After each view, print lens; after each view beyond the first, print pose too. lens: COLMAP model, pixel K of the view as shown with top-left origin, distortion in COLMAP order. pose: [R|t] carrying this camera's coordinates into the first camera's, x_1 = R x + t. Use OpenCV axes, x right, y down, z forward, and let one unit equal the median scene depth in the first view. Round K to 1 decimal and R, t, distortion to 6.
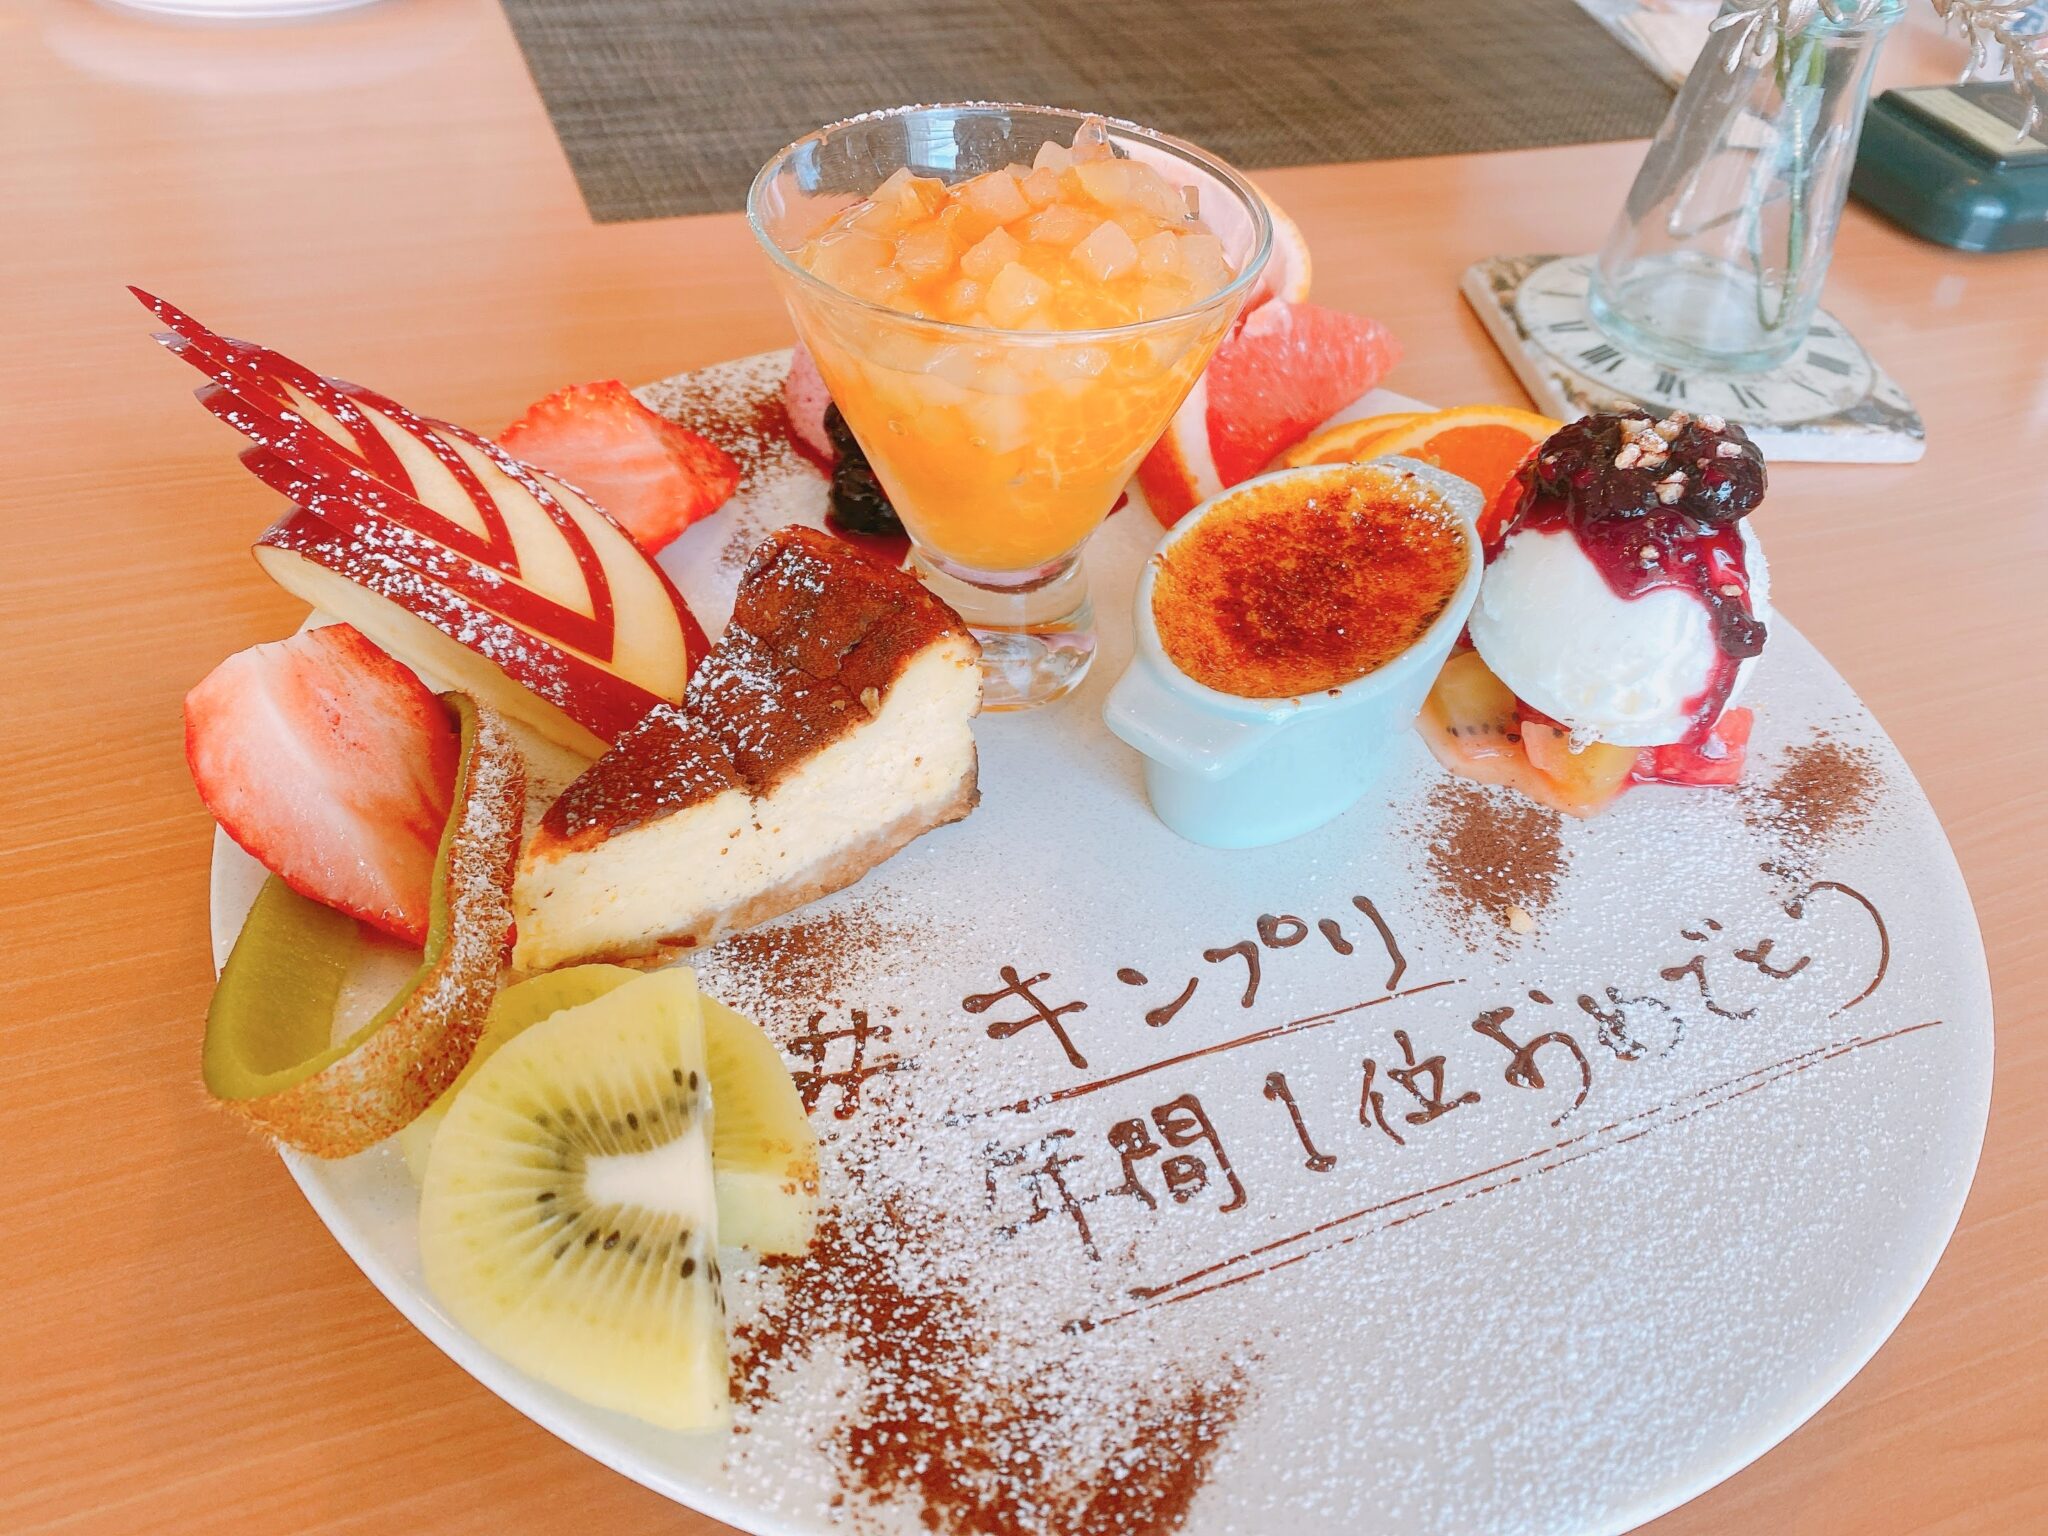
lens RADIAL K [[1662.7, 0, 1017.3], [0, 1662.7, 771.2], [0, 0, 1]] dist [0.045869, -0.090436]
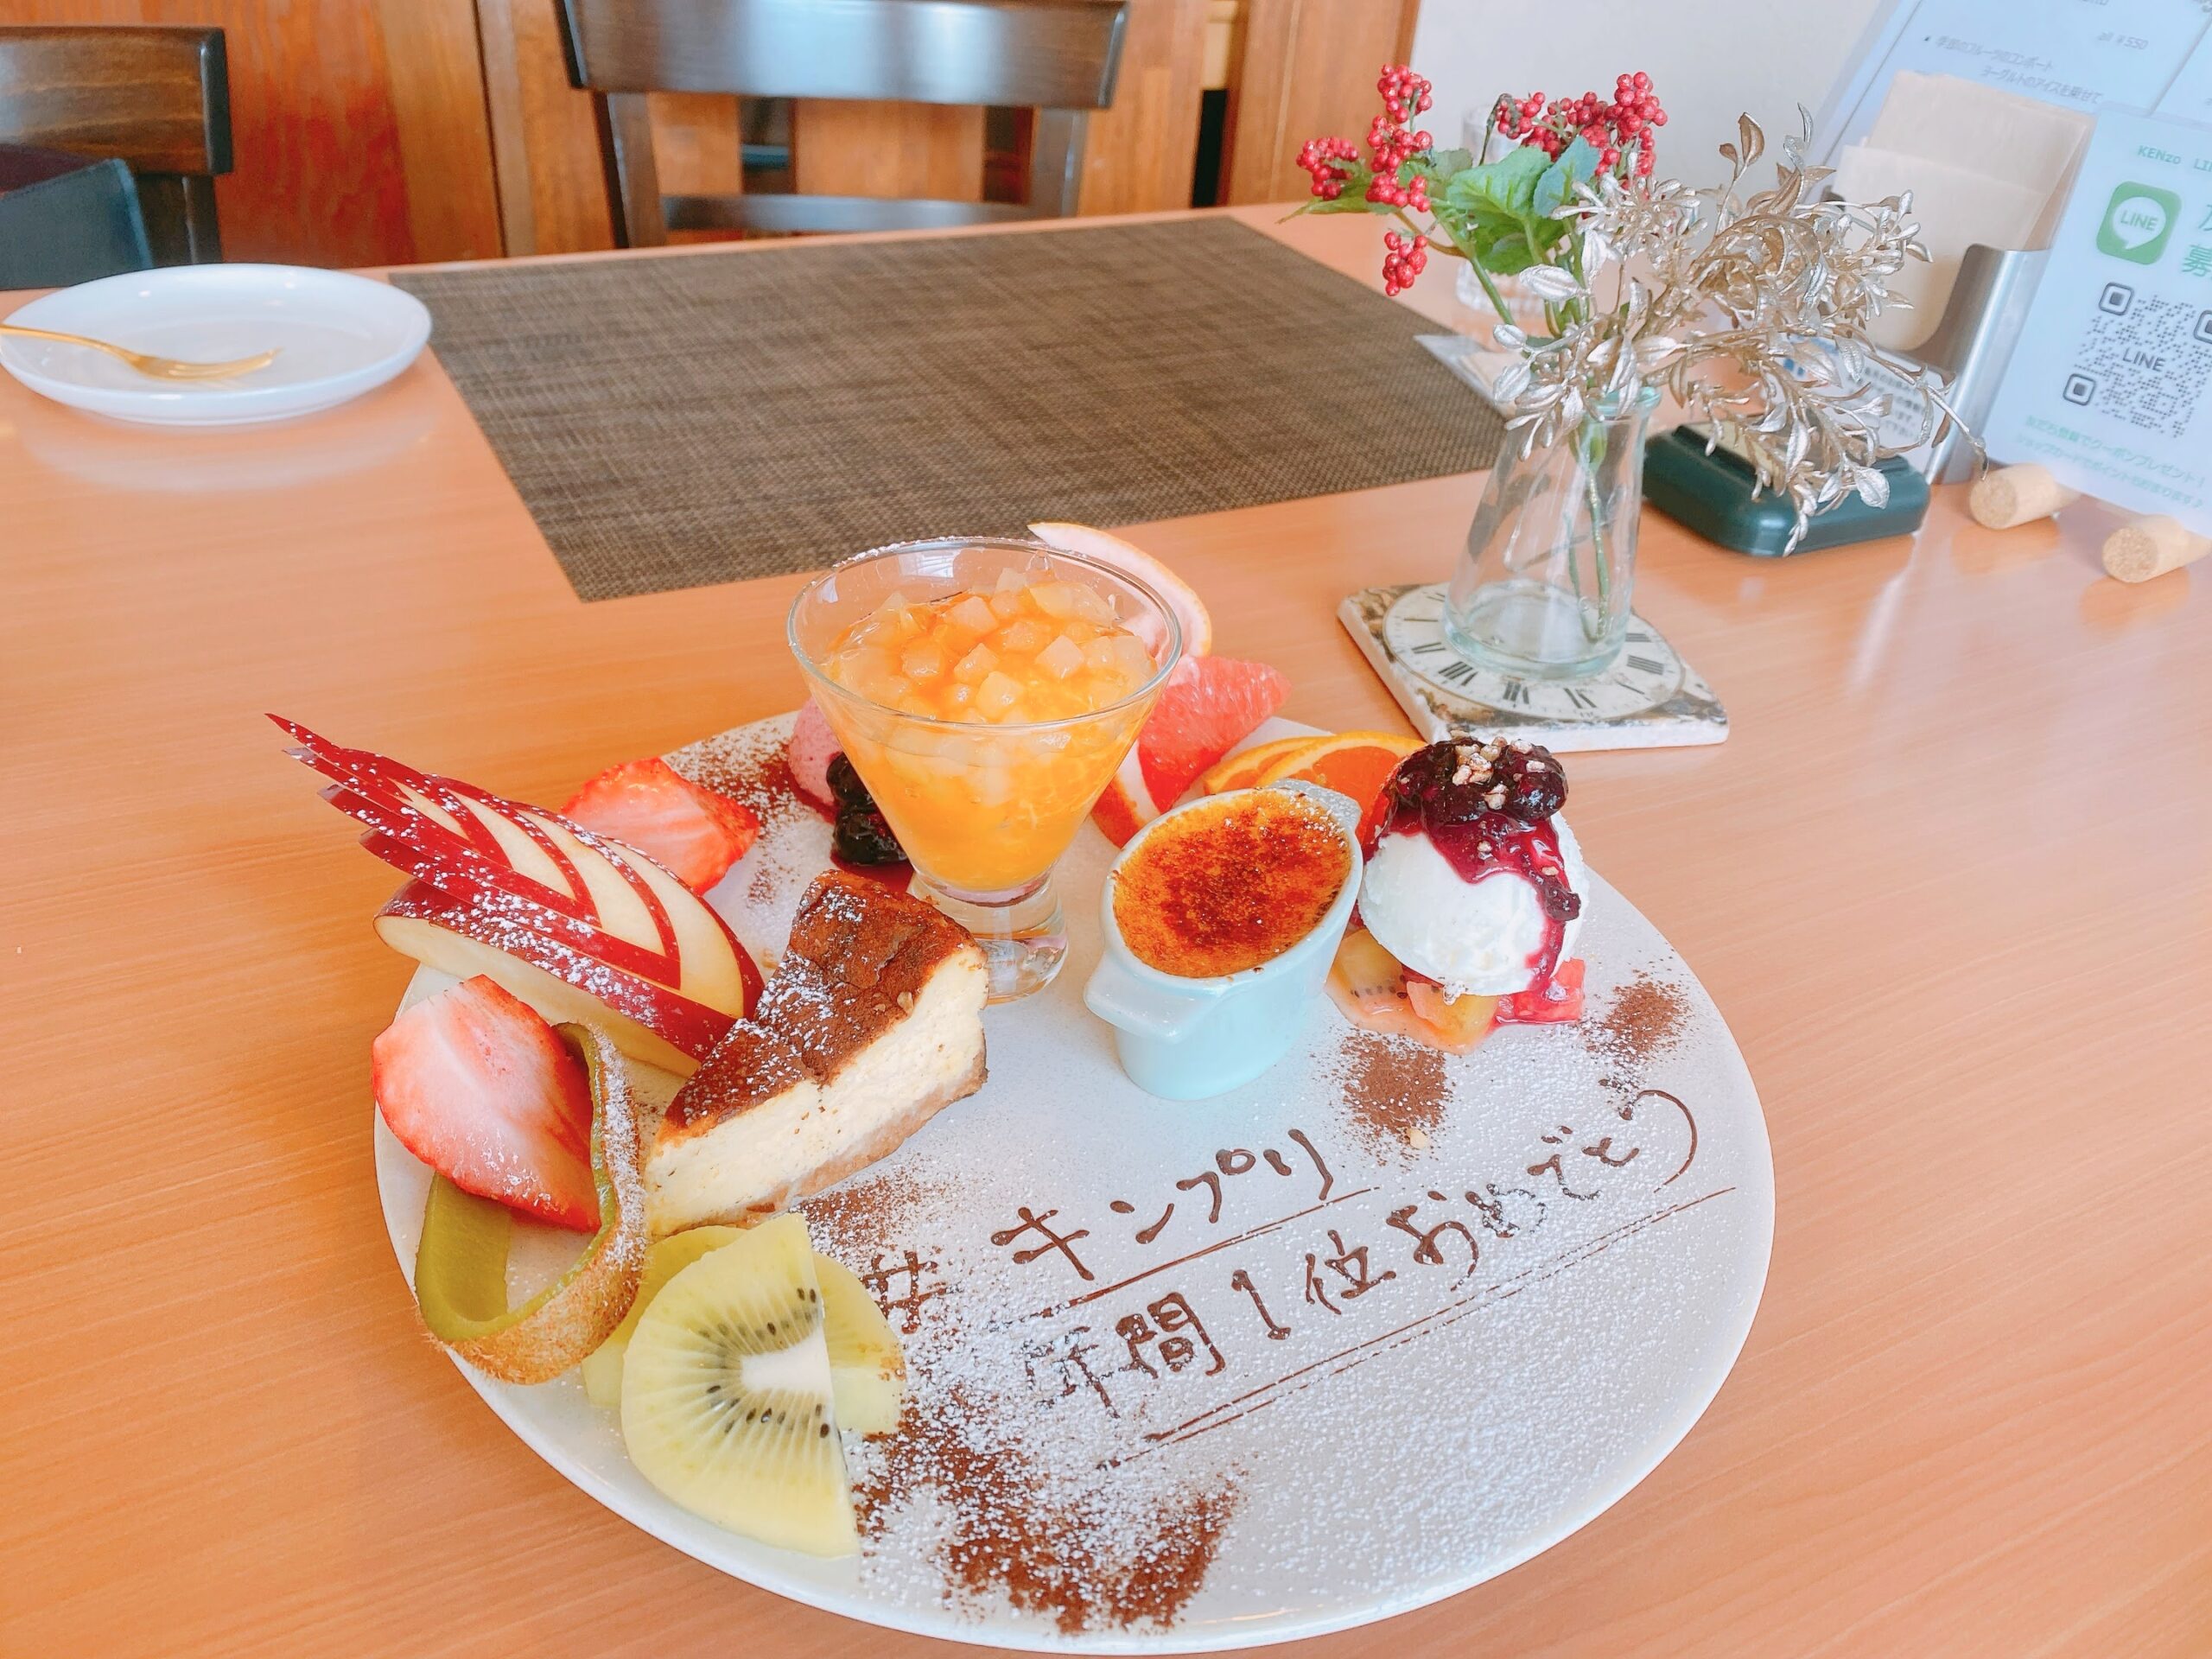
lens RADIAL K [[1795.8, 0, 1106.5], [0, 1795.8, 810.0], [0, 0, 1]] dist [0.045869, -0.090436]
pose [[0.992824, -0.064767, 0.100528, -0.059207], [0.078513, 0.987113, -0.139440, 0.015108], [-0.090202, 0.146332, 0.985114, -0.382067]]
